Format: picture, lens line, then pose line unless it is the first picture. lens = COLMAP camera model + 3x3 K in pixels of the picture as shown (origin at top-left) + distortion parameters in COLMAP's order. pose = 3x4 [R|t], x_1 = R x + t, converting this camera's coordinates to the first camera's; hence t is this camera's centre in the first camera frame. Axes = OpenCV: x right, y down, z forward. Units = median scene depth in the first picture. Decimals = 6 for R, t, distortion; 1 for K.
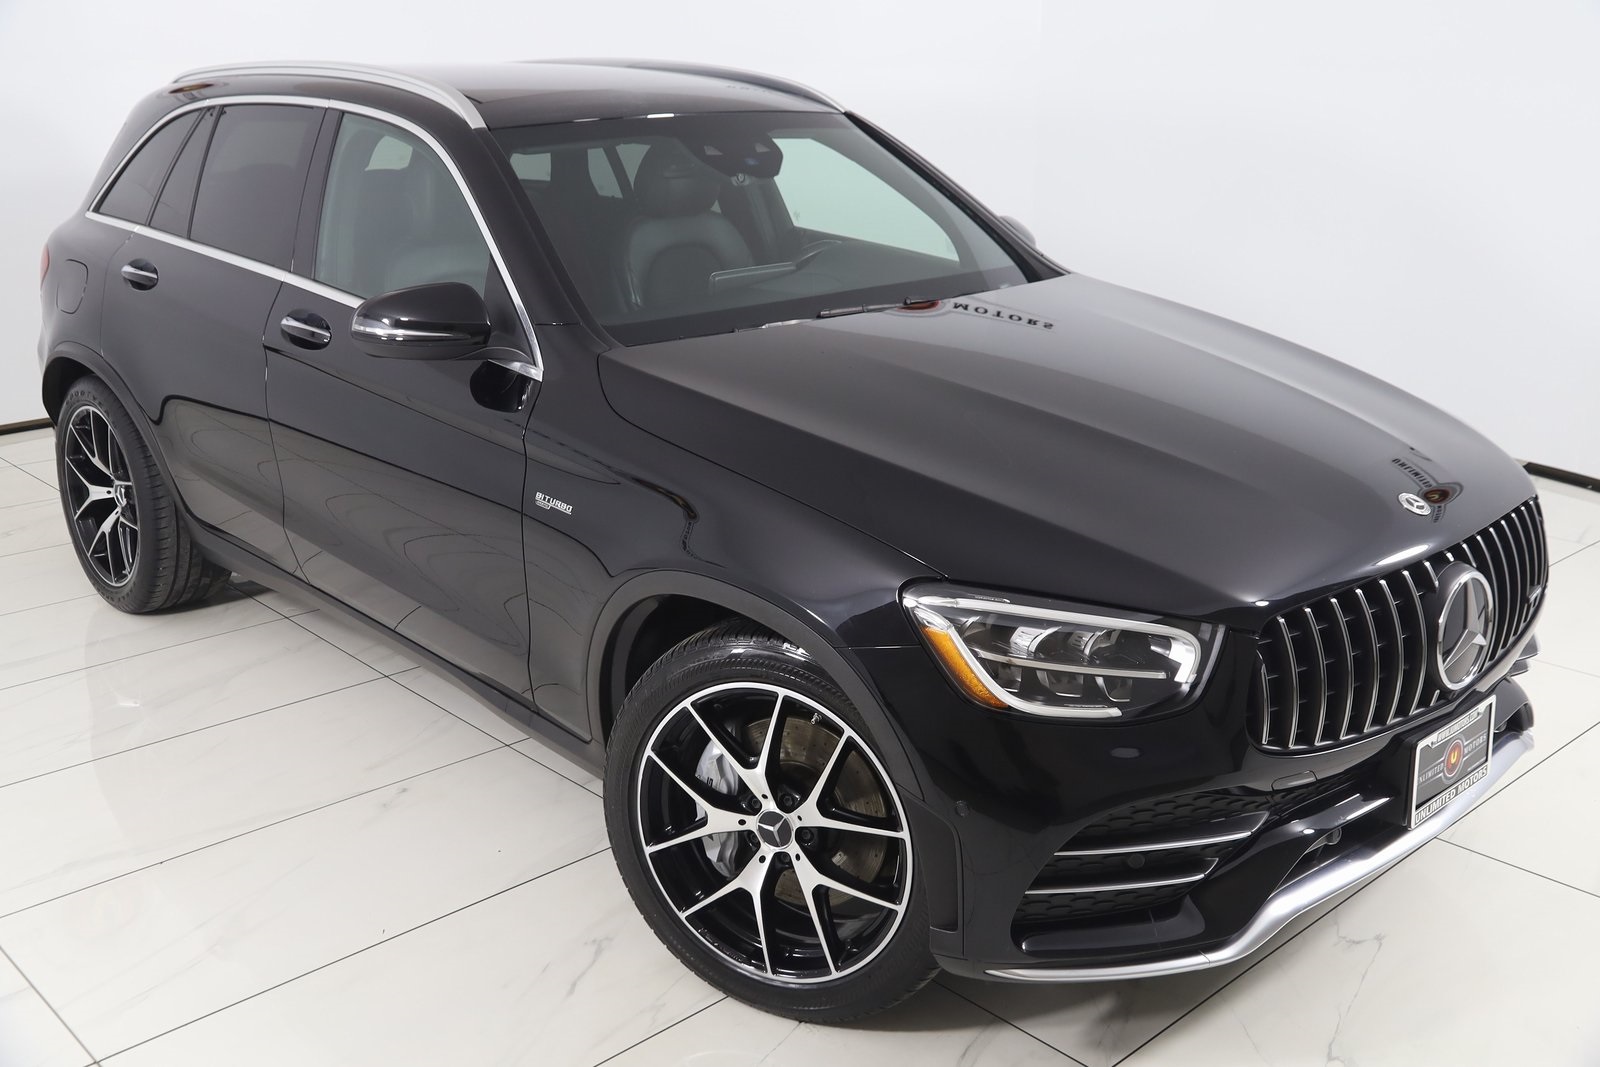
lens RADIAL K [[1600.3, 0, 810.6], [0, 1600.3, 528.4], [0, 0, 1]] dist [0.019050, 0.014555]
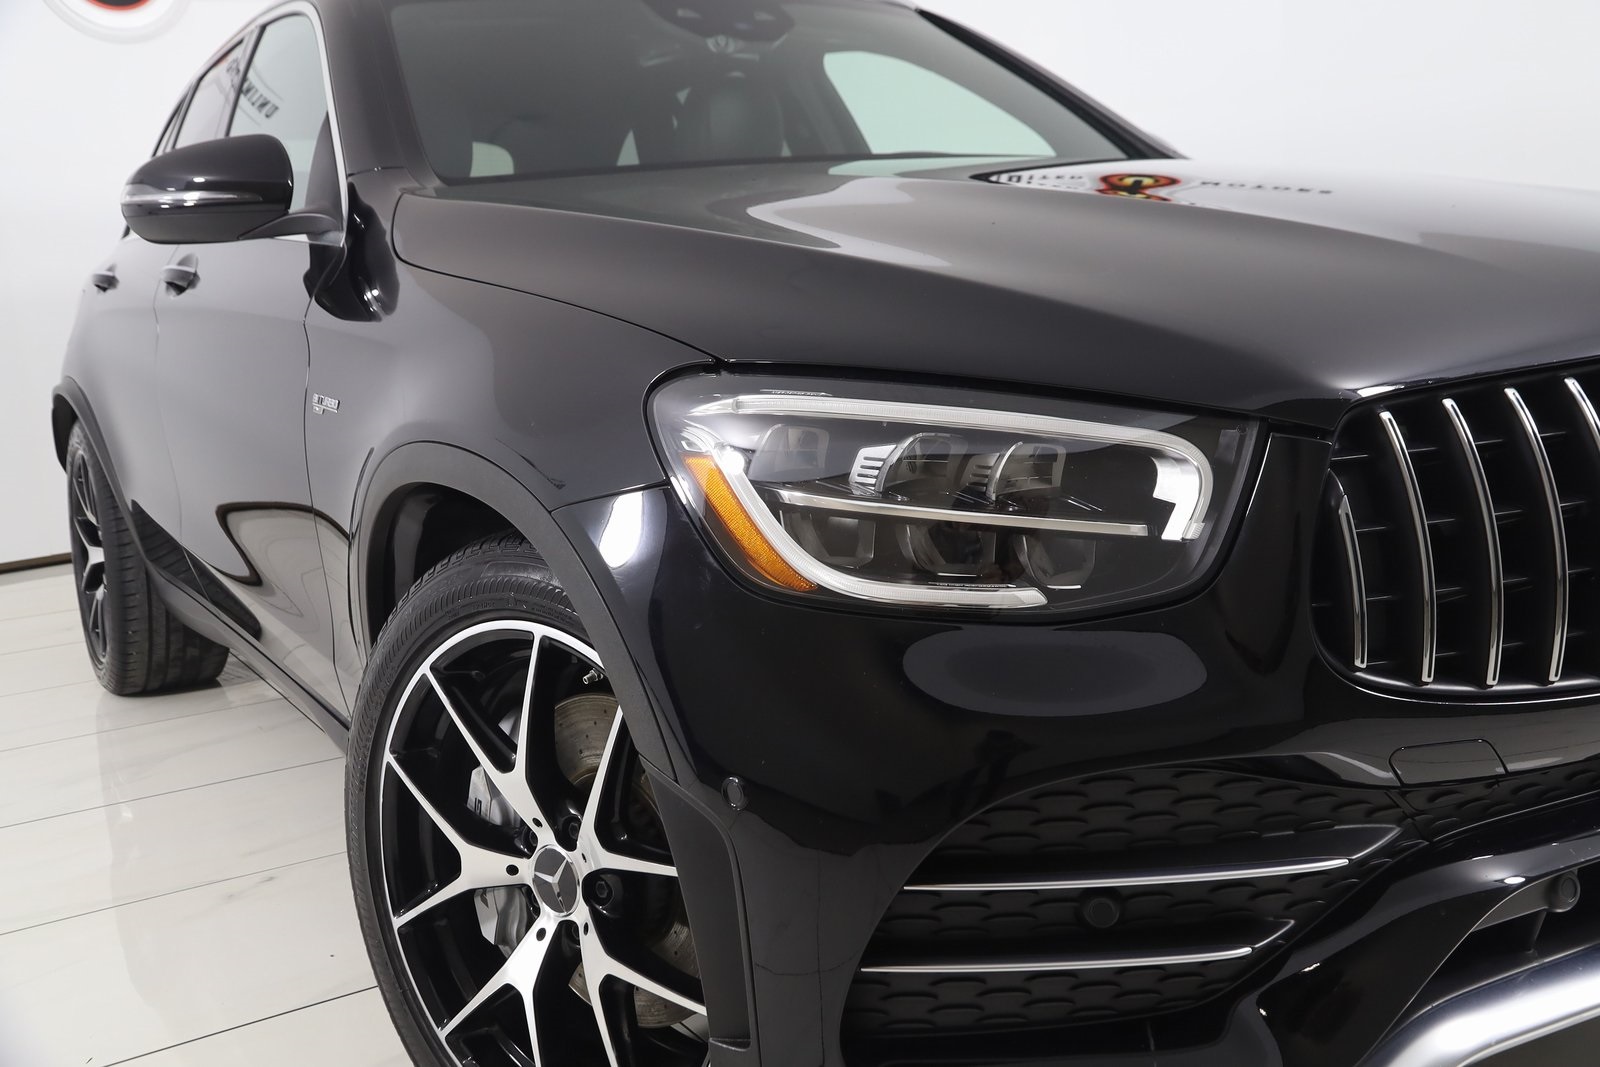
lens RADIAL K [[1600.3, 0, 810.6], [0, 1600.3, 528.4], [0, 0, 1]] dist [0.019050, 0.014555]
pose [[0.976480, -0.028311, -0.213740, 0.152182], [-0.000989, 0.990743, -0.135748, 0.106954], [0.215604, 0.132766, 0.967413, 0.332131]]
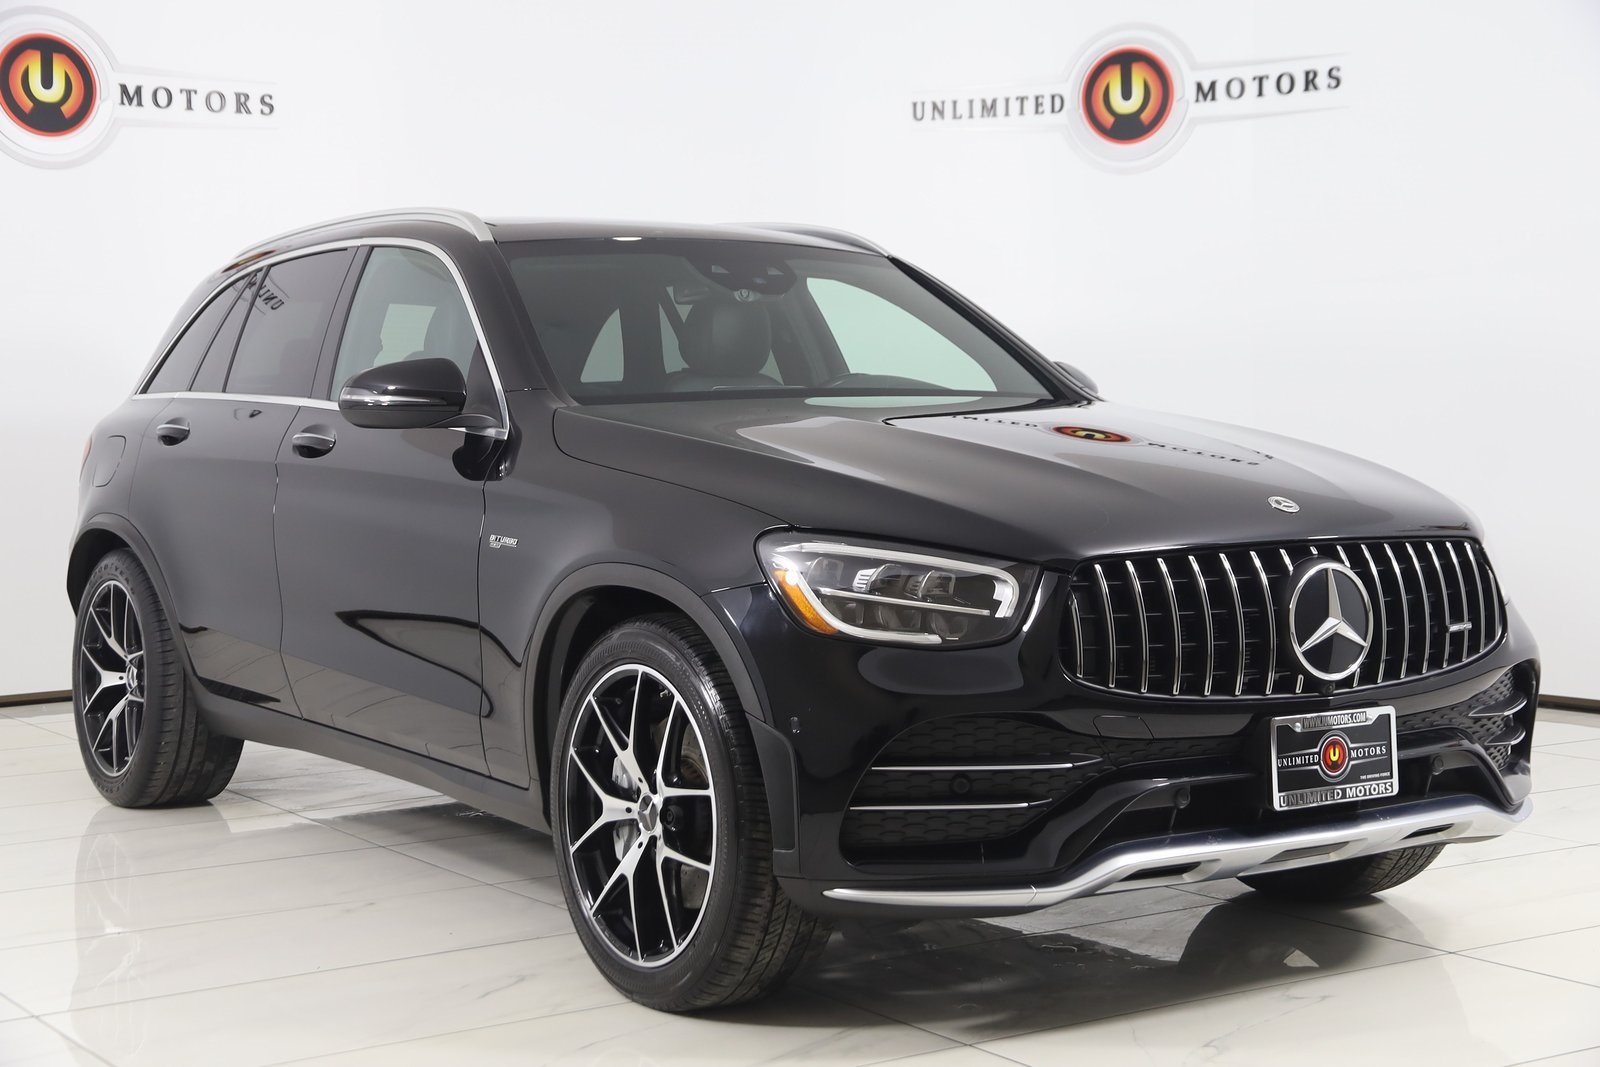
lens RADIAL K [[2433.3, 0, 800.0], [0, 2433.3, 533.5], [0, 0, 1]] dist [0.088060, 0.133169]
pose [[0.986076, -0.000207, -0.166295, 0.249445], [-0.040815, 0.969110, -0.243229, 0.301736], [0.161209, 0.246630, 0.955607, -0.418825]]
